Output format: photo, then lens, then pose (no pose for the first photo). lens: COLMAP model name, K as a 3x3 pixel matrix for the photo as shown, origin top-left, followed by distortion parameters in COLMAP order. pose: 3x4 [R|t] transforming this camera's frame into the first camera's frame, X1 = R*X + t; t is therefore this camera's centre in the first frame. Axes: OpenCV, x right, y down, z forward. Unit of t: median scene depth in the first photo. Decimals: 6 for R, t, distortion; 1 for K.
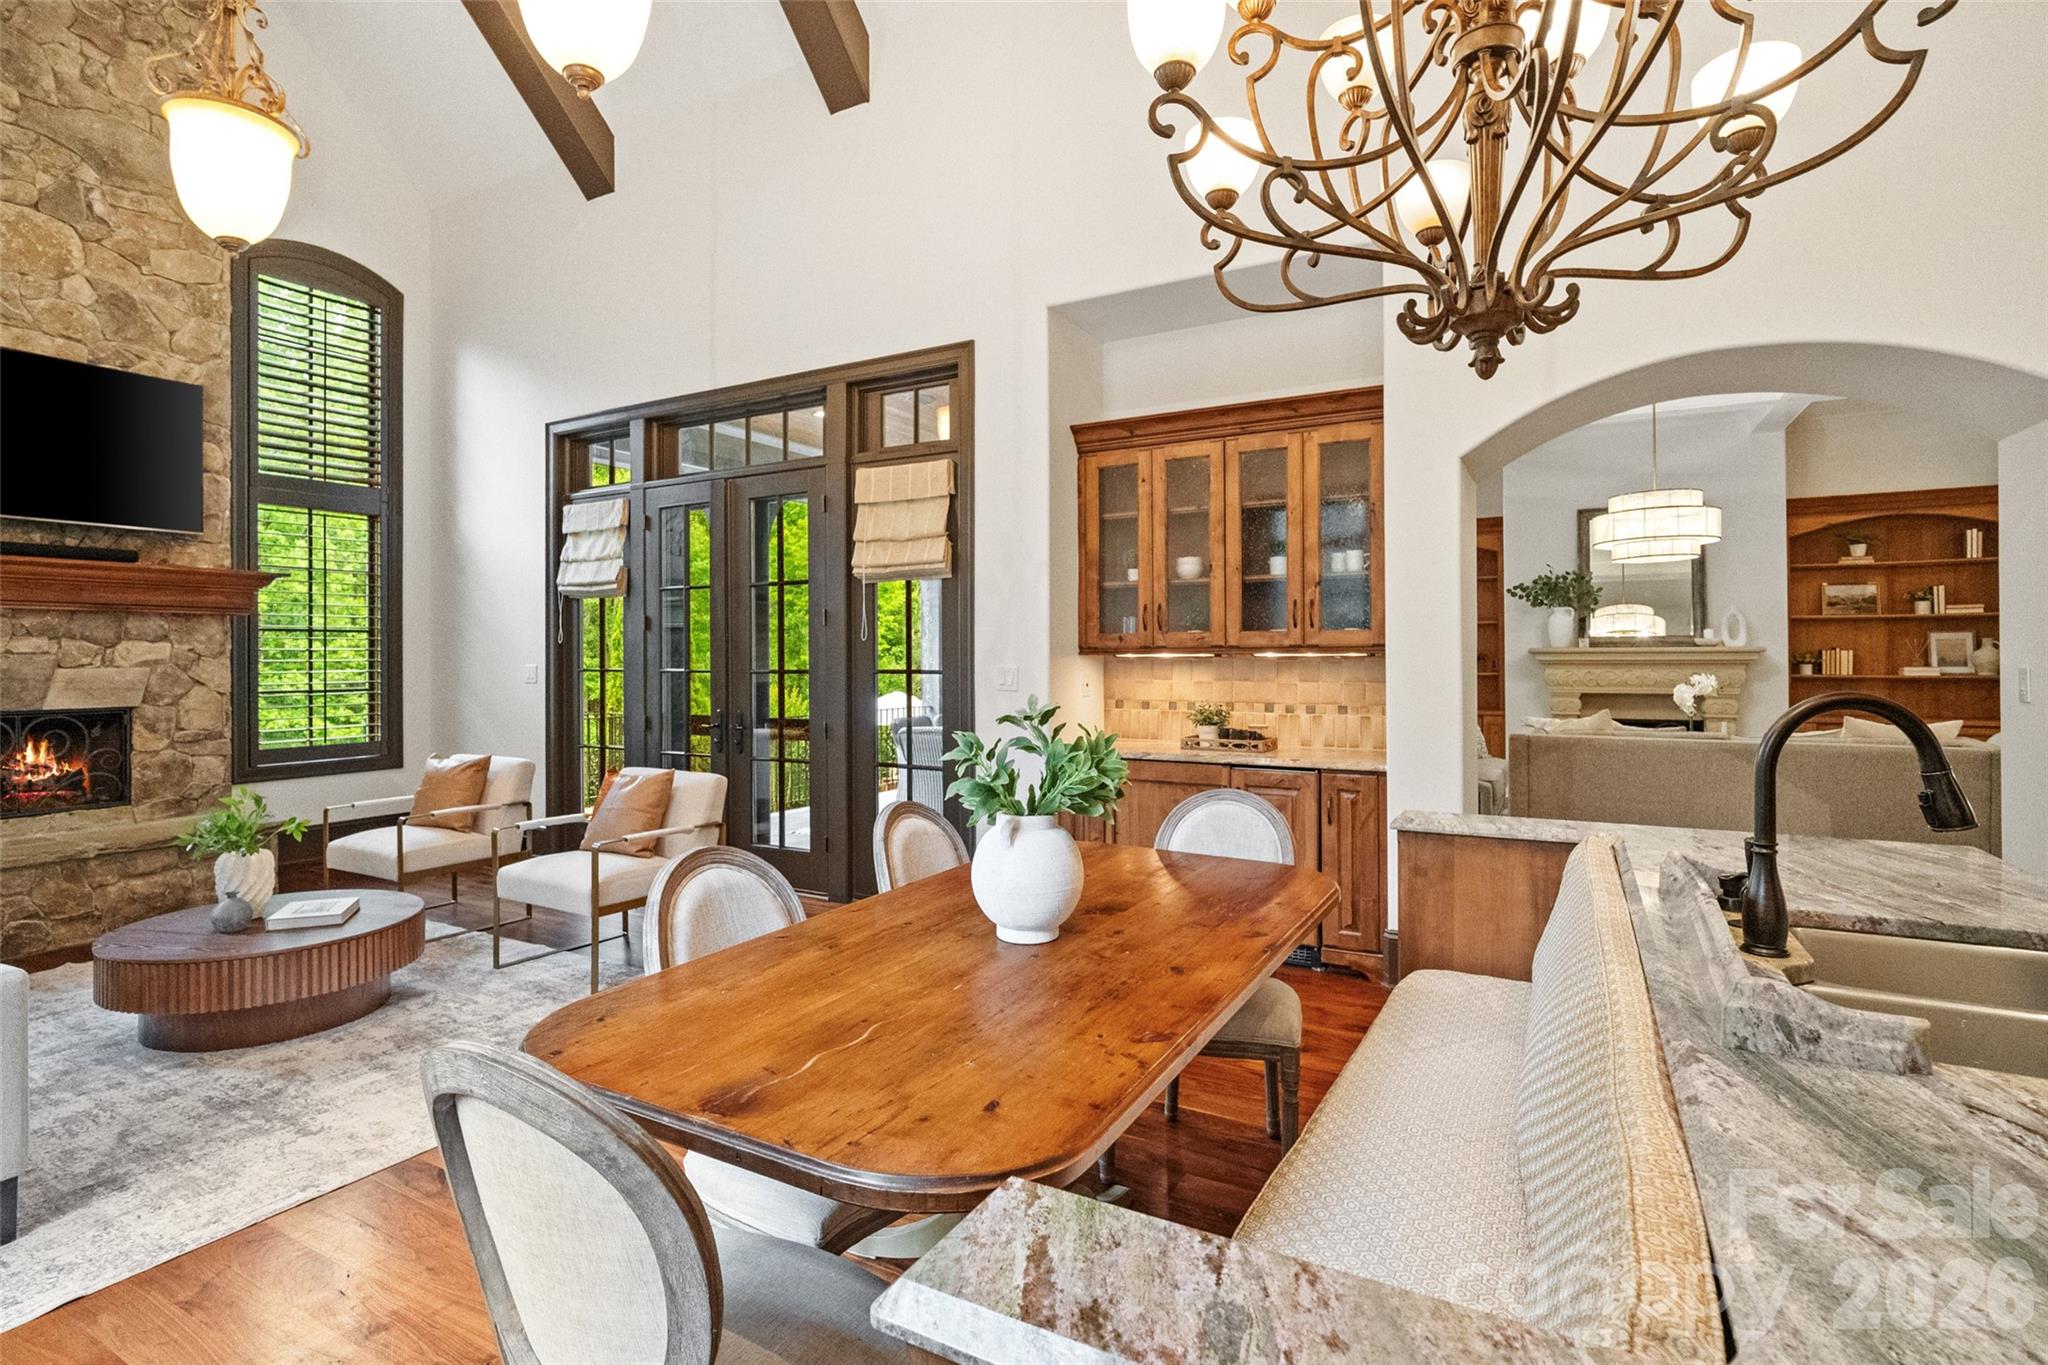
lens RADIAL K [[985.3, 0, 1013.4], [0, 985.3, 657.2], [0, 0, 1]] dist [-0.018033, 0.009868]
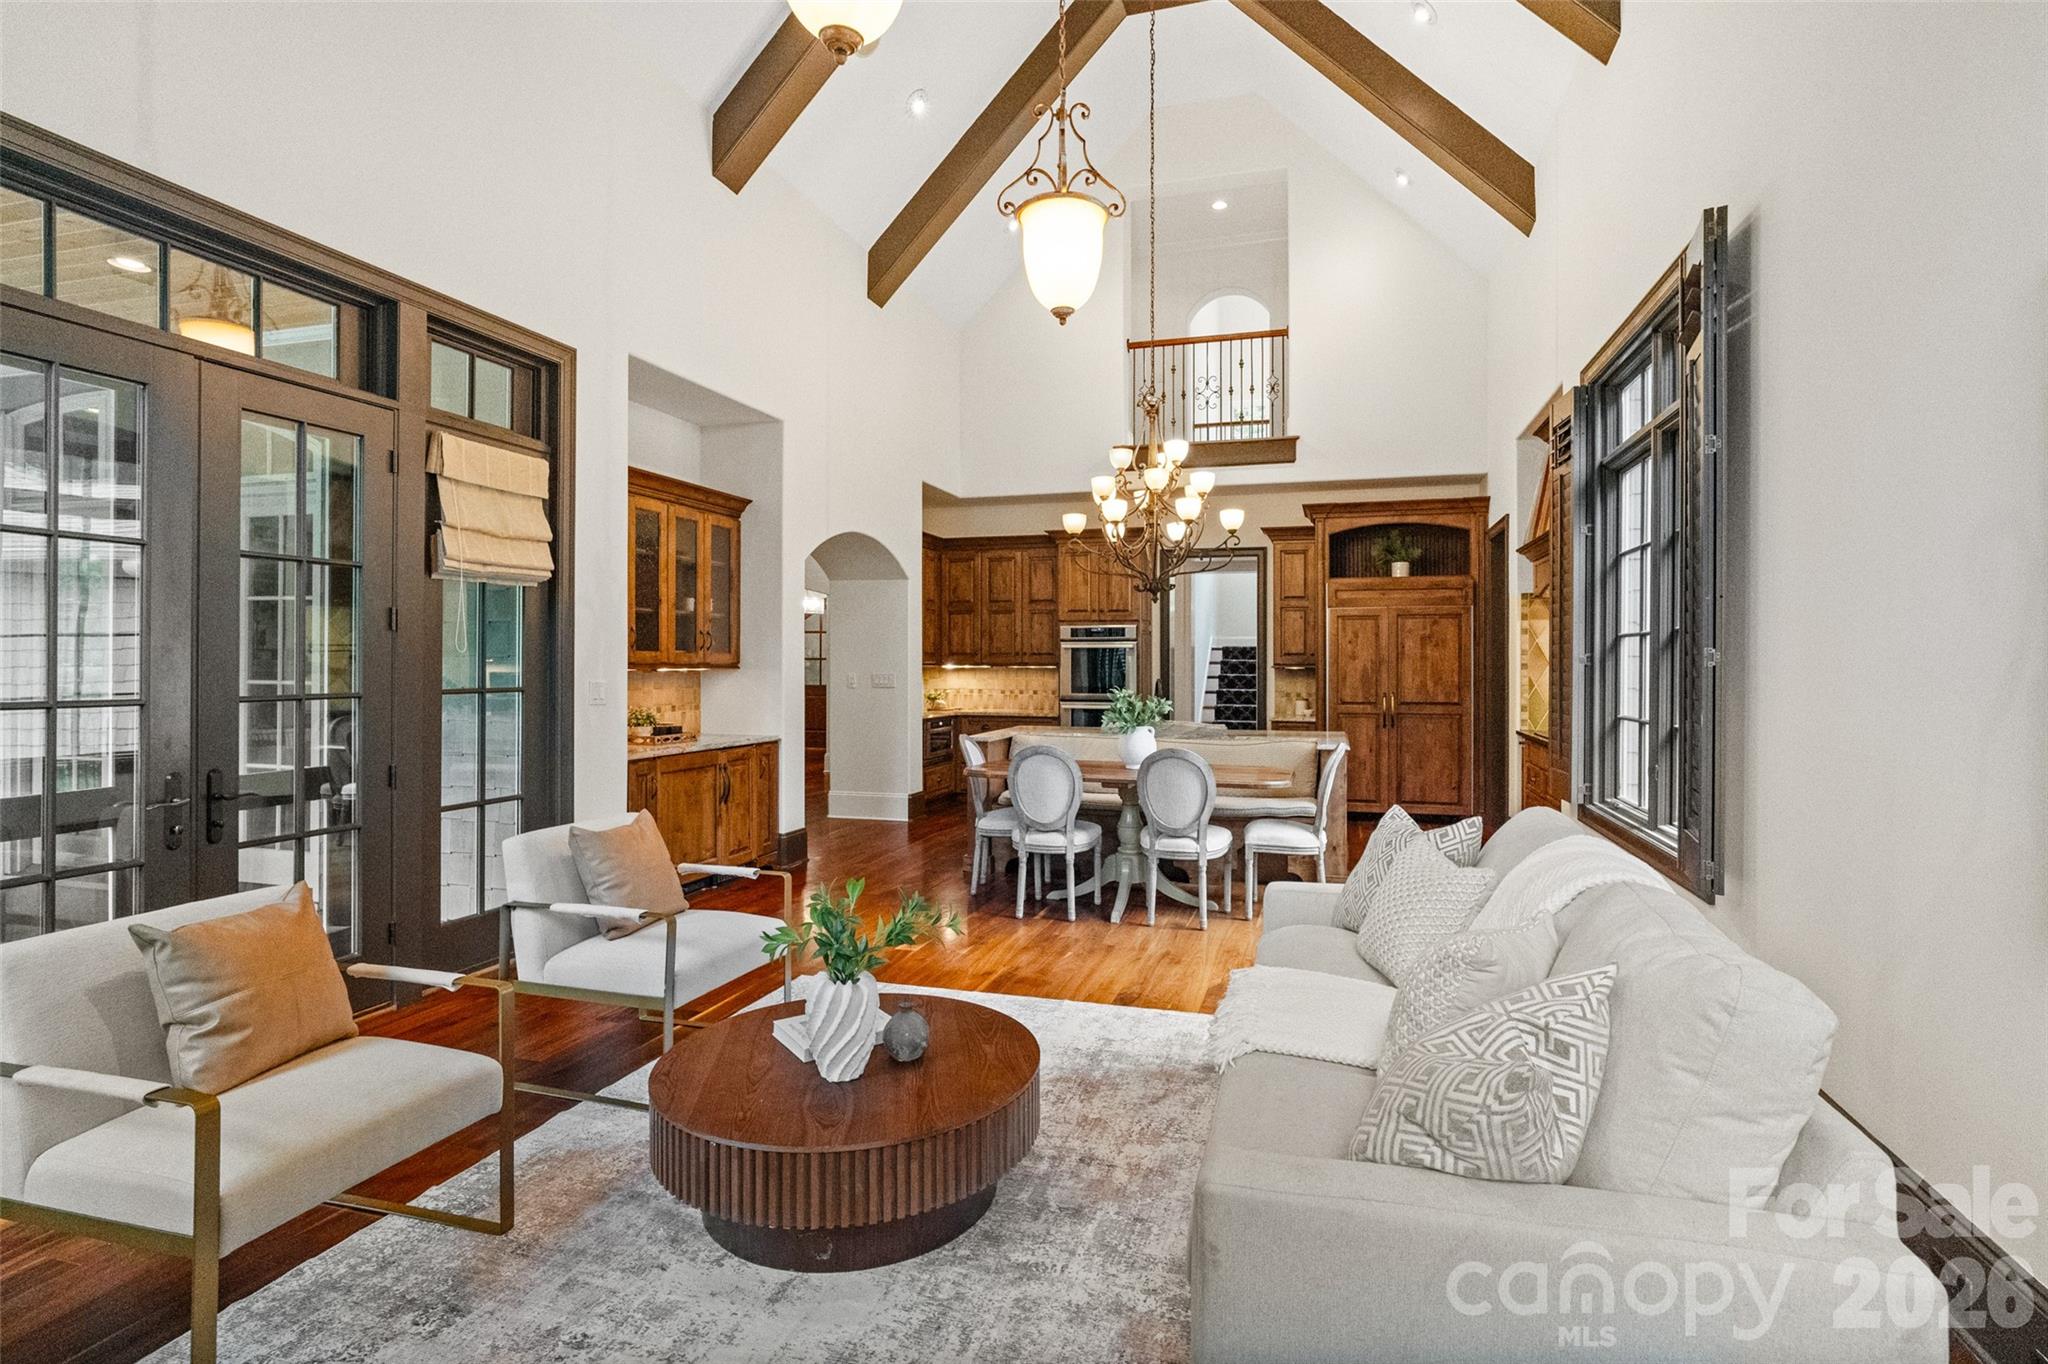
lens RADIAL K [[985.3, 0, 1052.6], [0, 985.3, 659.0], [0, 0, 1]] dist [-0.018033, 0.009868]
pose [[-0.231983, 0.006878, 0.972695, -1.050791], [-0.002436, 0.999968, -0.007652, -0.007099], [-0.972717, -0.004145, -0.231959, 0.729619]]
